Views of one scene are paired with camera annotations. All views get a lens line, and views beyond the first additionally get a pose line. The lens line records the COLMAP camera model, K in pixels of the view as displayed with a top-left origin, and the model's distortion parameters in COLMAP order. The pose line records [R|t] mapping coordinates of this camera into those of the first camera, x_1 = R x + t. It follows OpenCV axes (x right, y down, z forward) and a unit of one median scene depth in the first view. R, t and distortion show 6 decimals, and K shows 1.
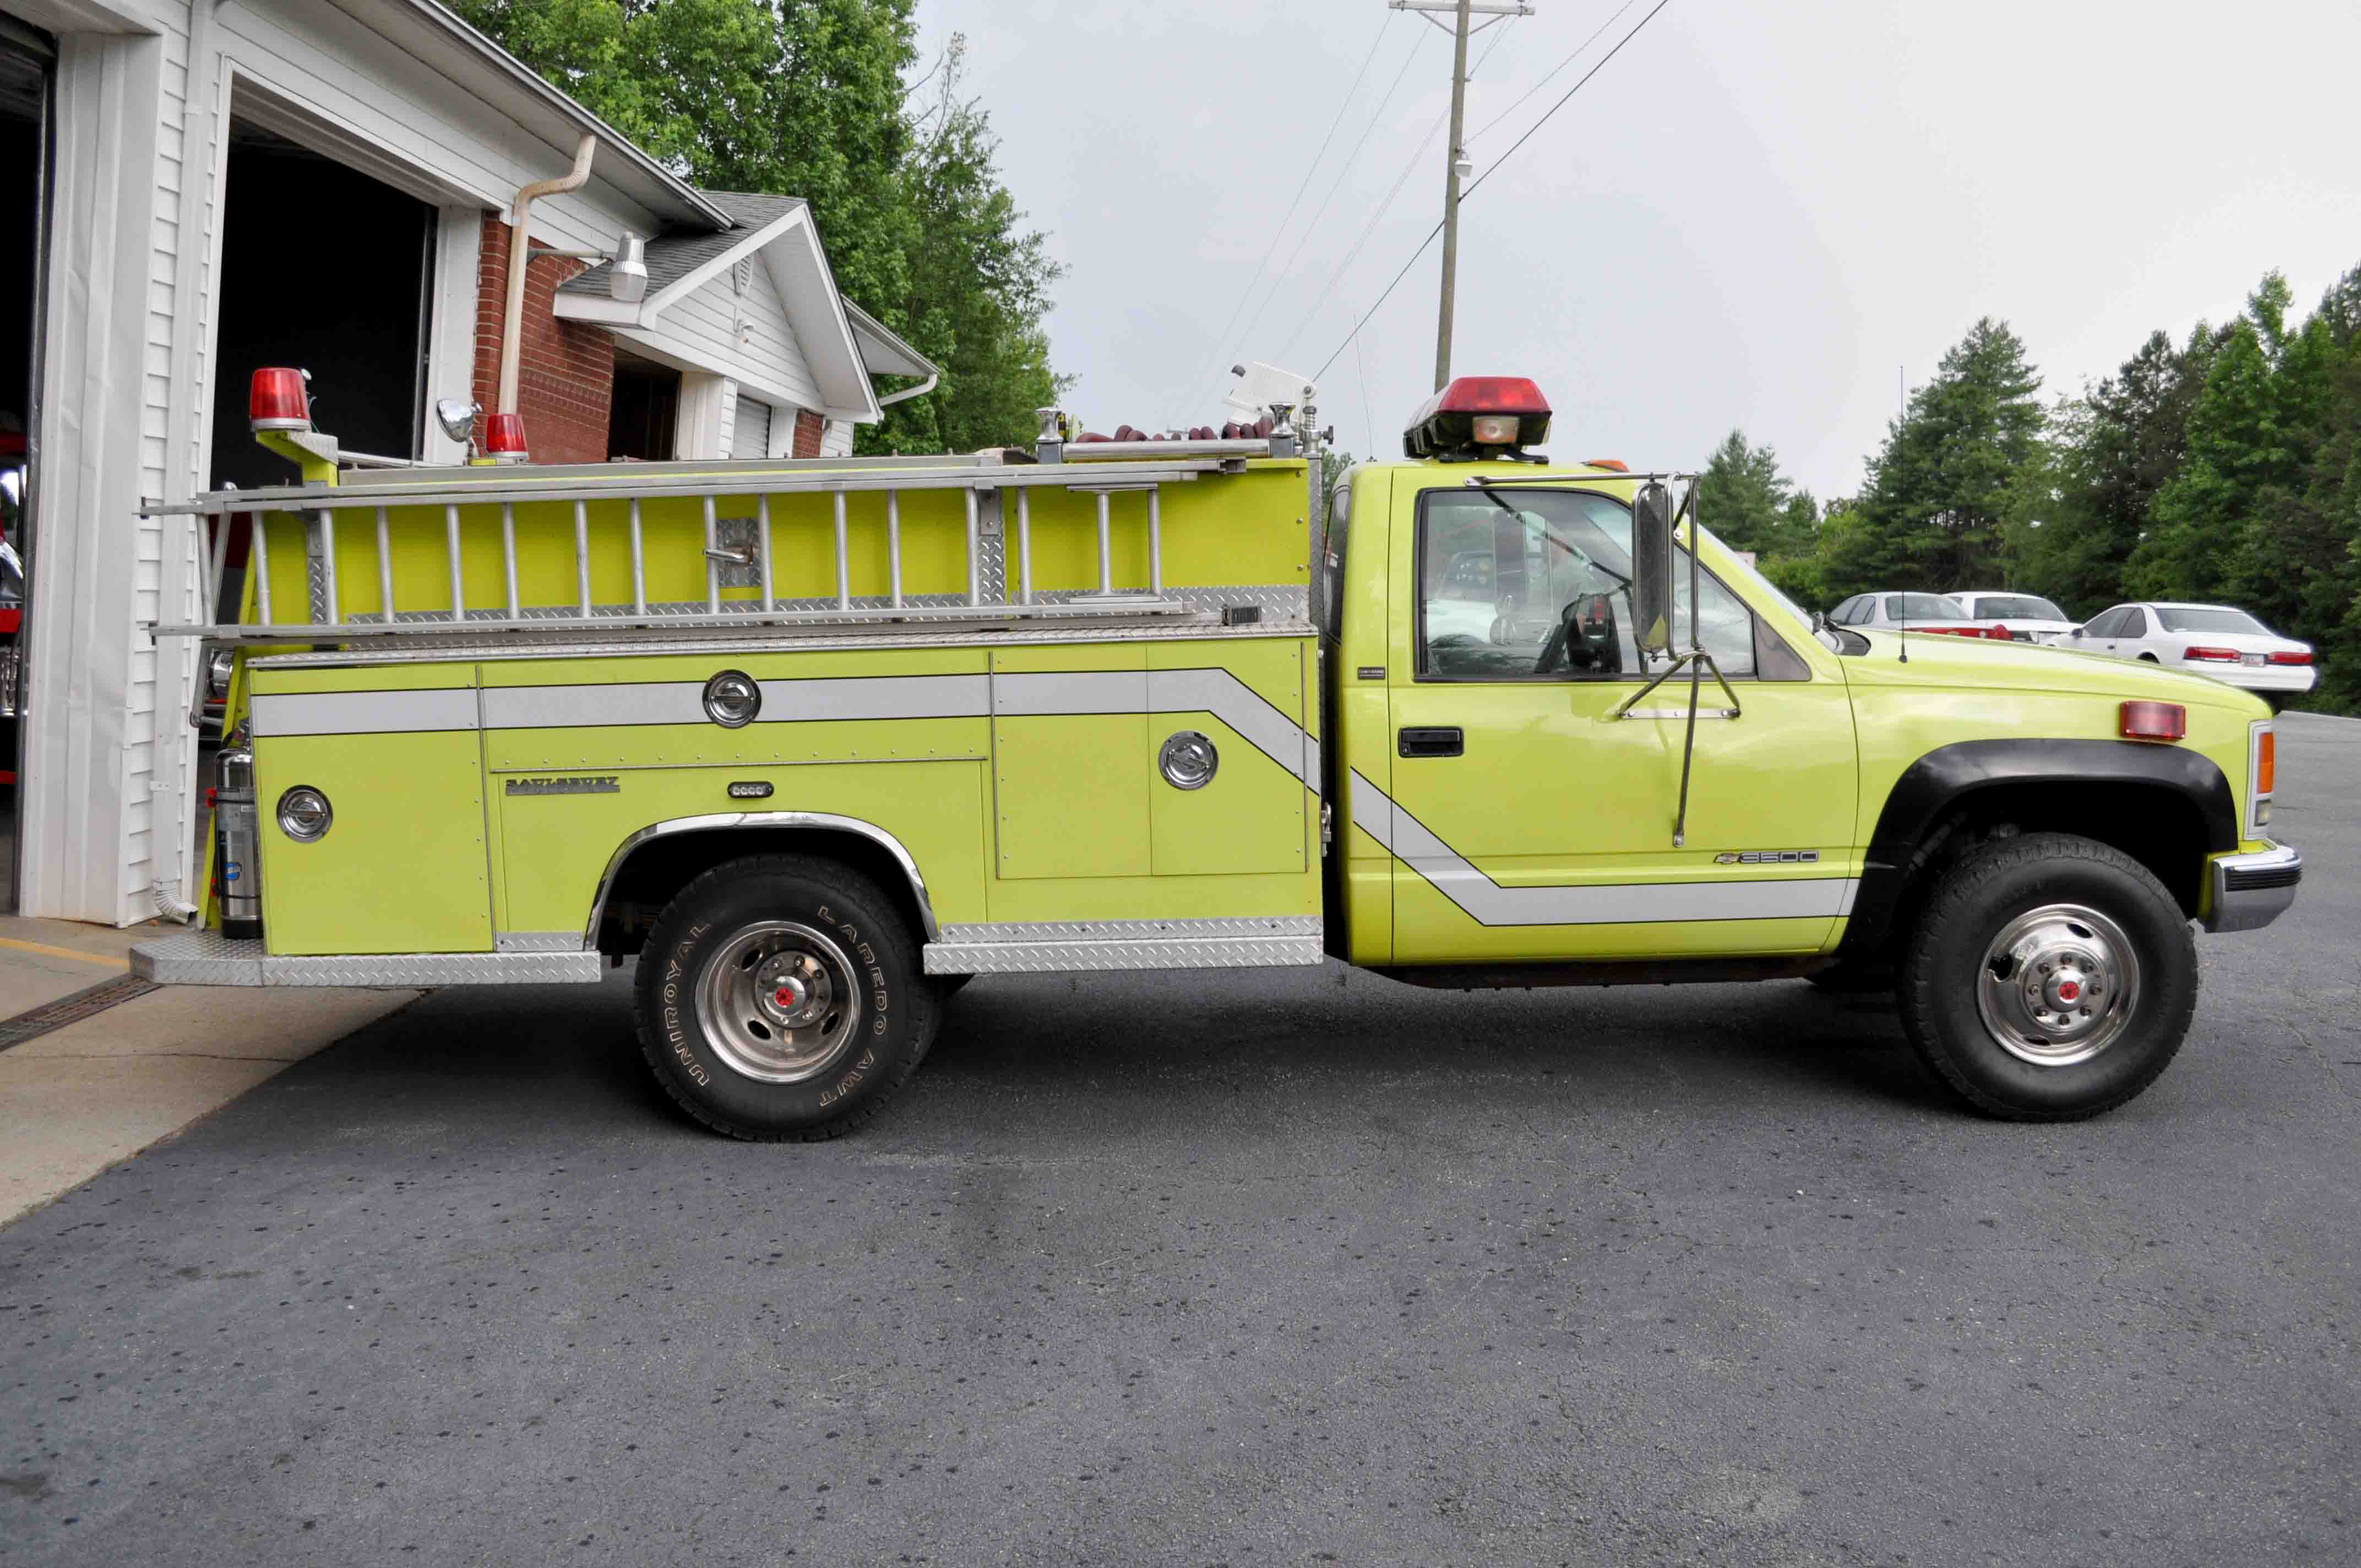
lens RADIAL K [[2155.5, 0, 1174.6], [0, 2155.5, 770.8], [0, 0, 1]] dist [-0.067224, 0.000000]
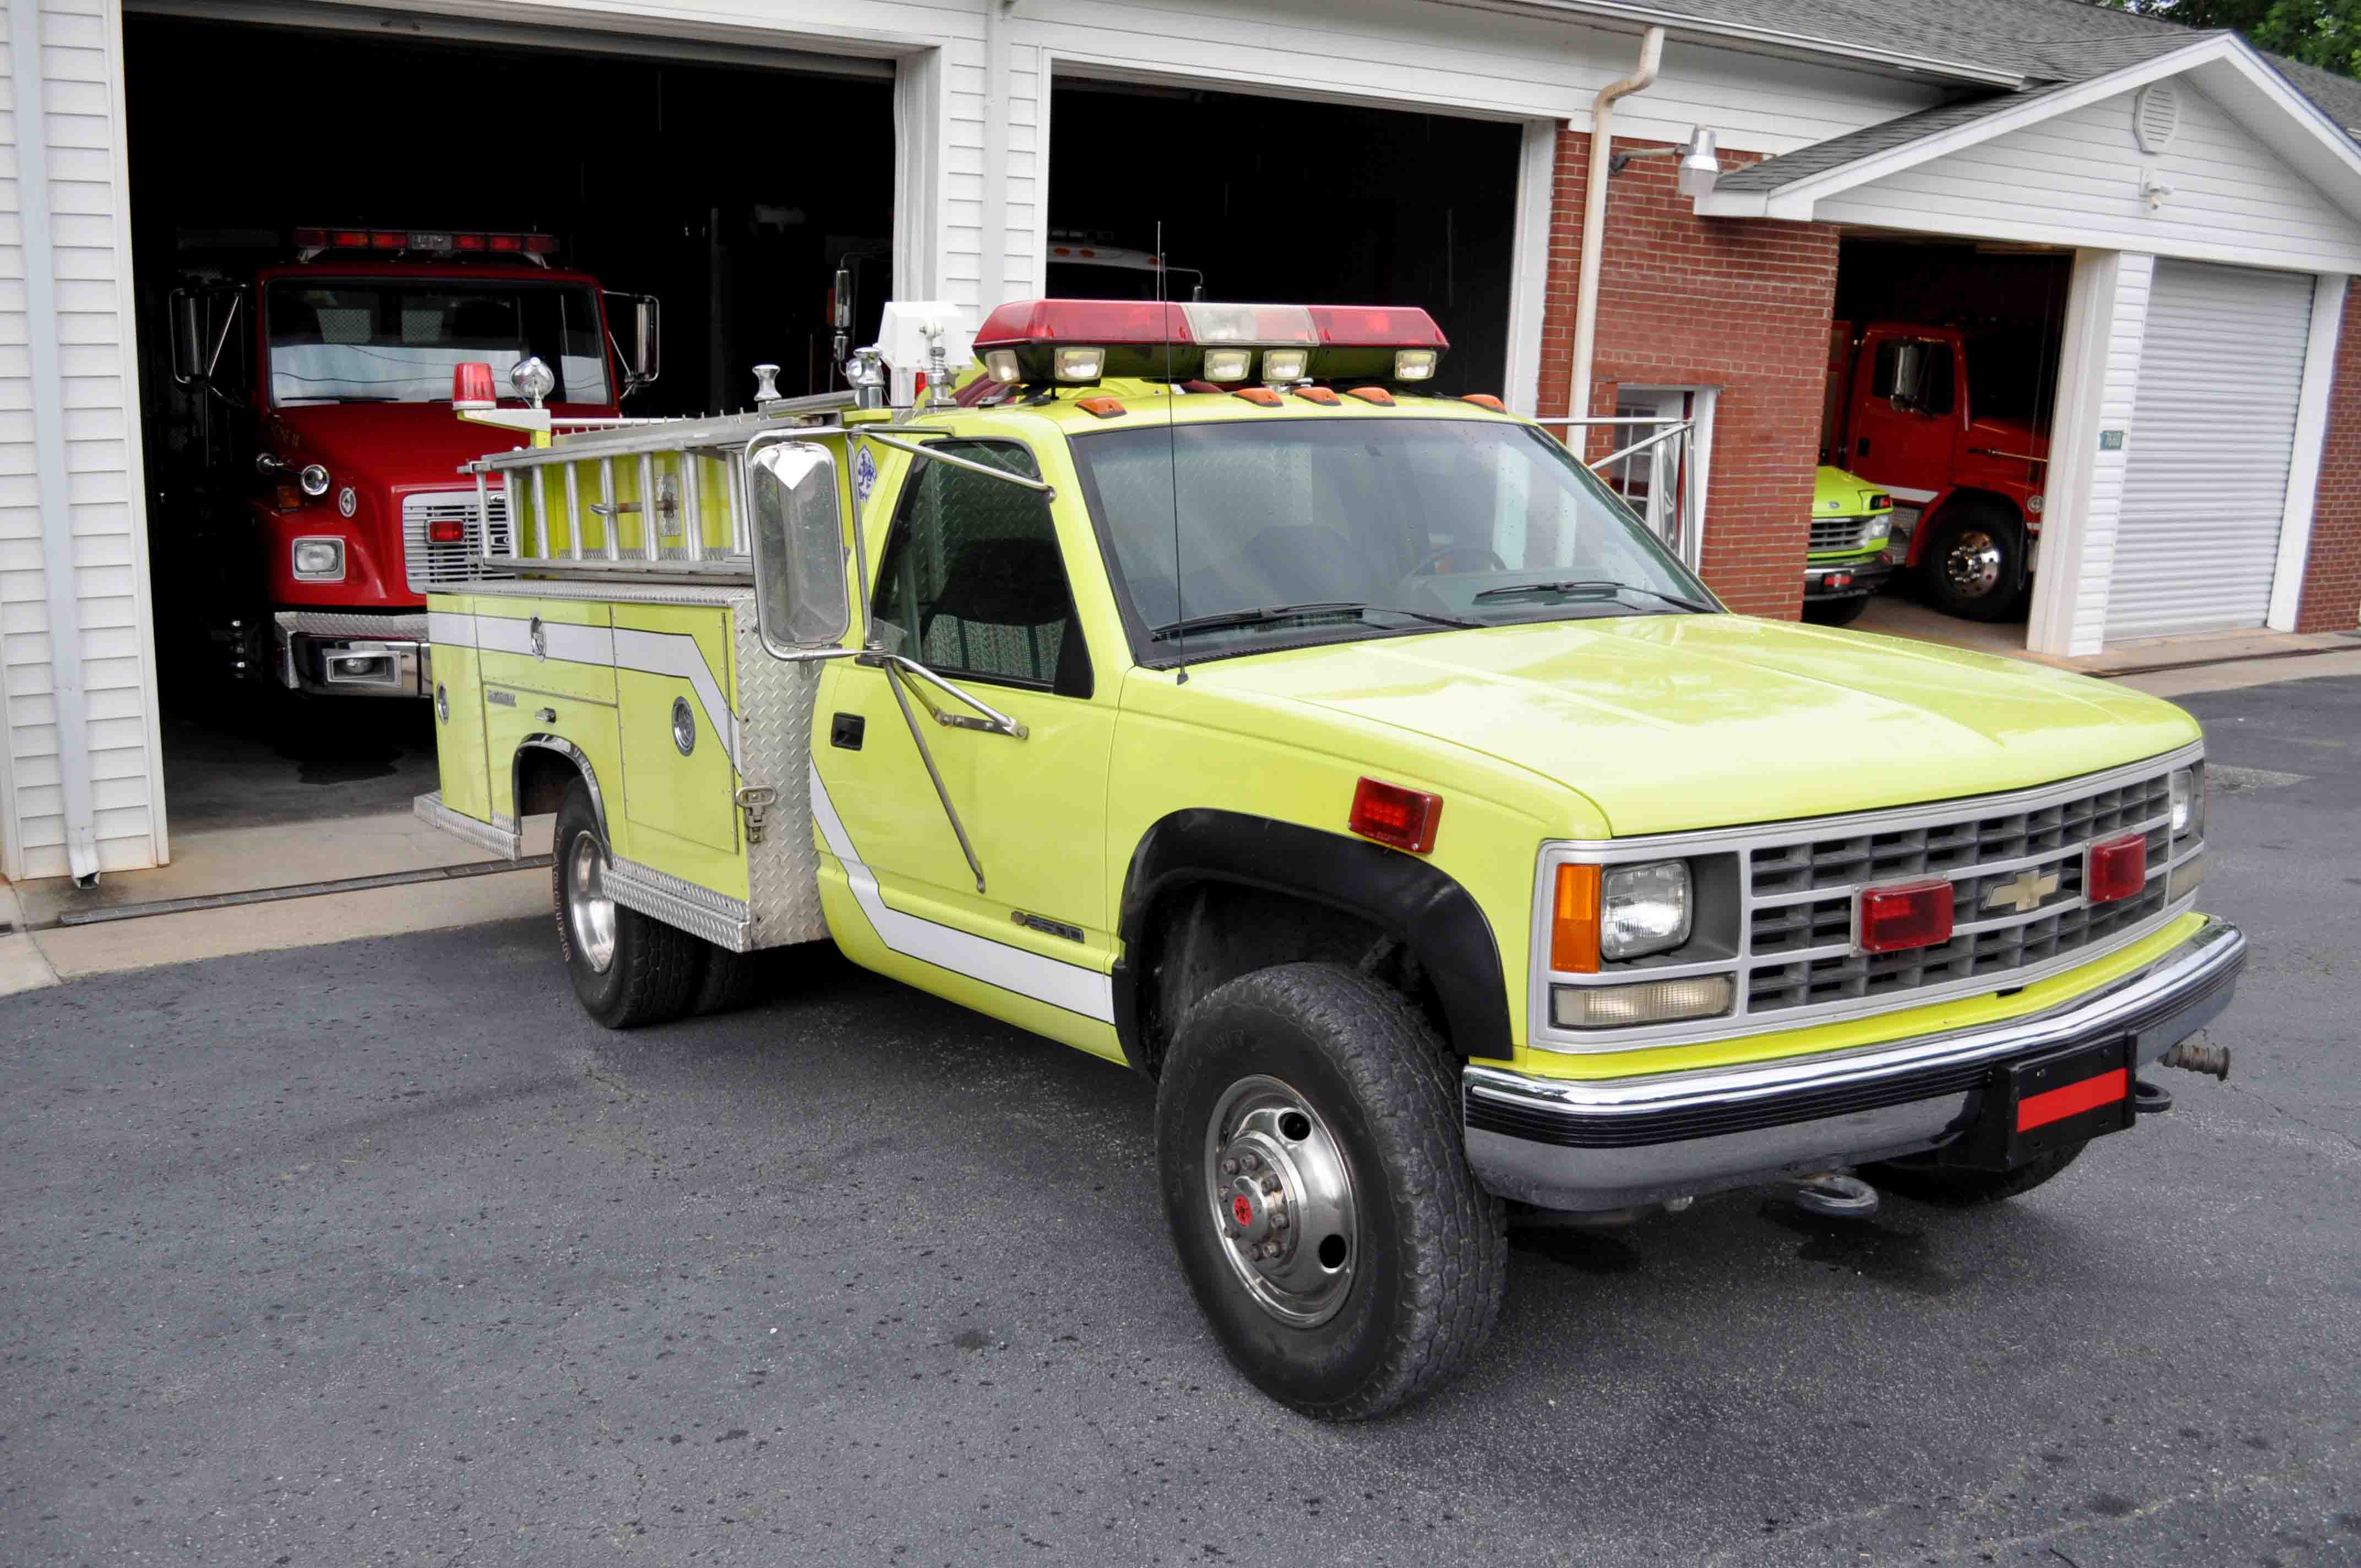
lens RADIAL K [[2155.5, 0, 1176.2], [0, 2155.5, 788.5], [0, 0, 1]] dist [-0.067224, 0.000000]
pose [[0.564329, 0.119417, -0.816867, 0.639380], [-0.064585, 0.992836, 0.100523, -0.060992], [0.823019, -0.003971, 0.567999, 0.418020]]
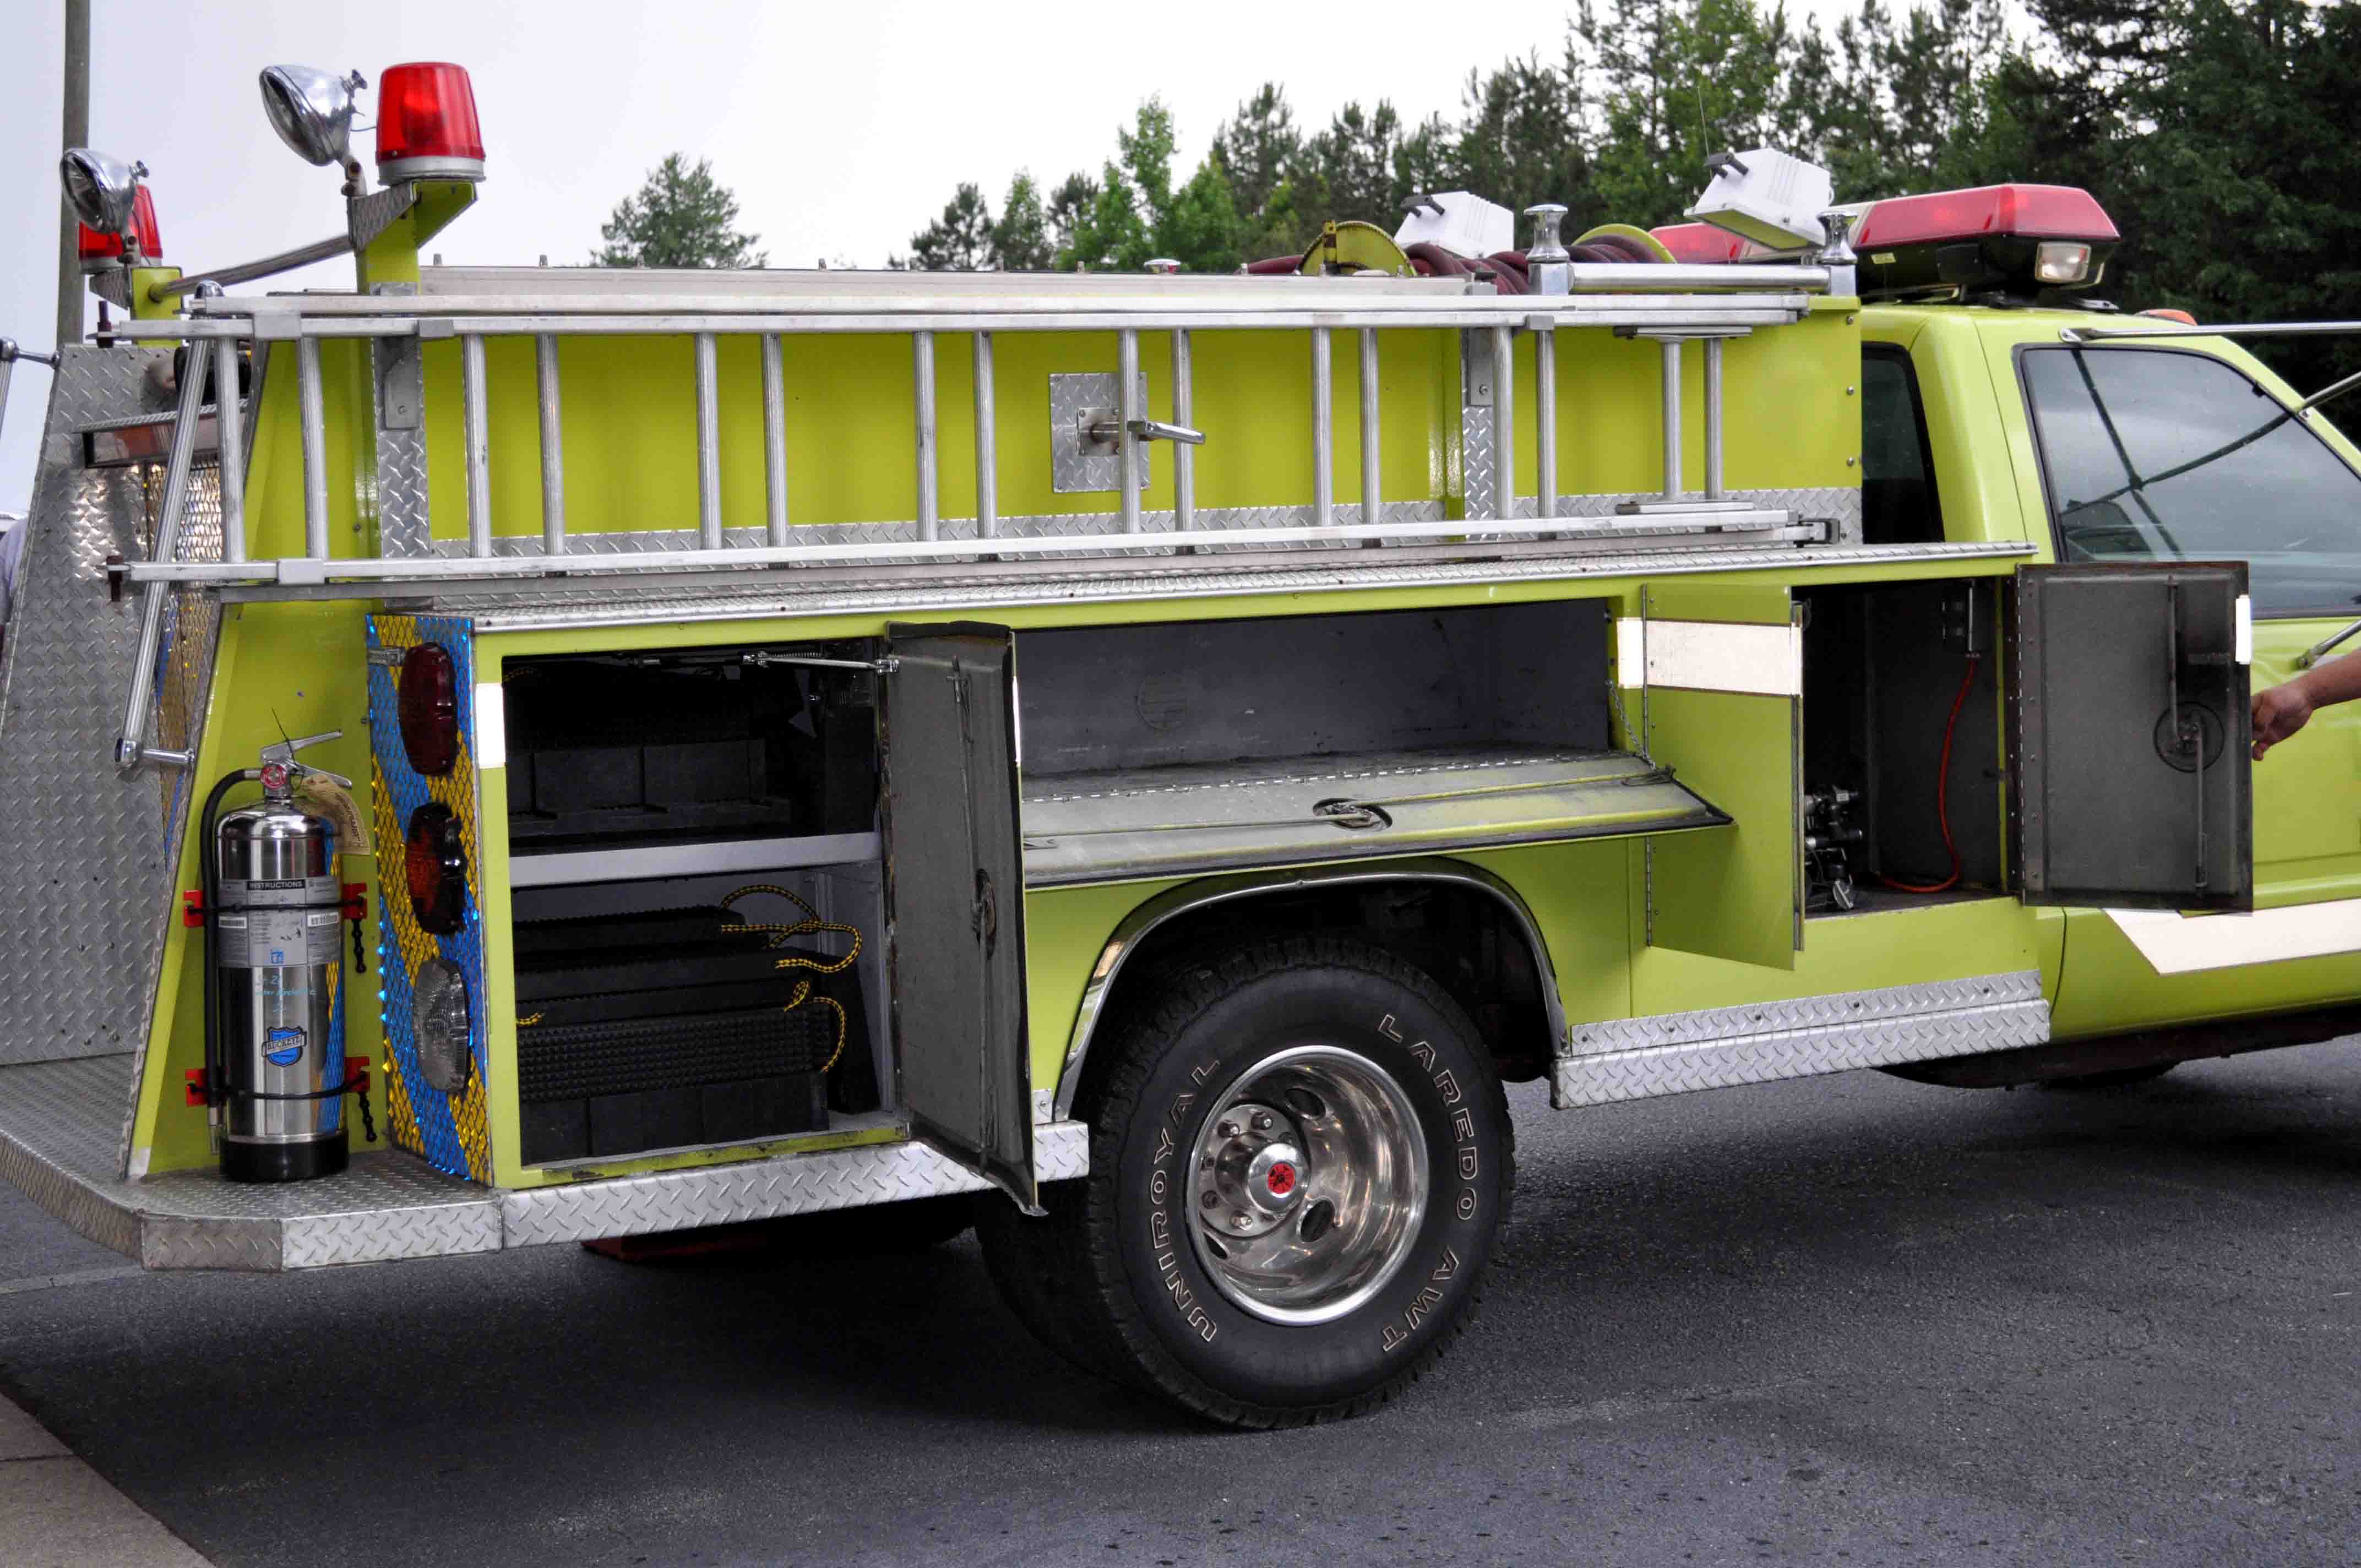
lens RADIAL K [[3746.1, 0, 1182.1], [0, 3746.1, 790.3], [0, 0, 1]] dist [-0.008062, 0.000000]
pose [[0.855174, -0.041213, 0.516701, -0.521414], [0.060875, 0.997921, -0.021157, 0.013417], [-0.514755, 0.049547, 0.855905, 0.092474]]
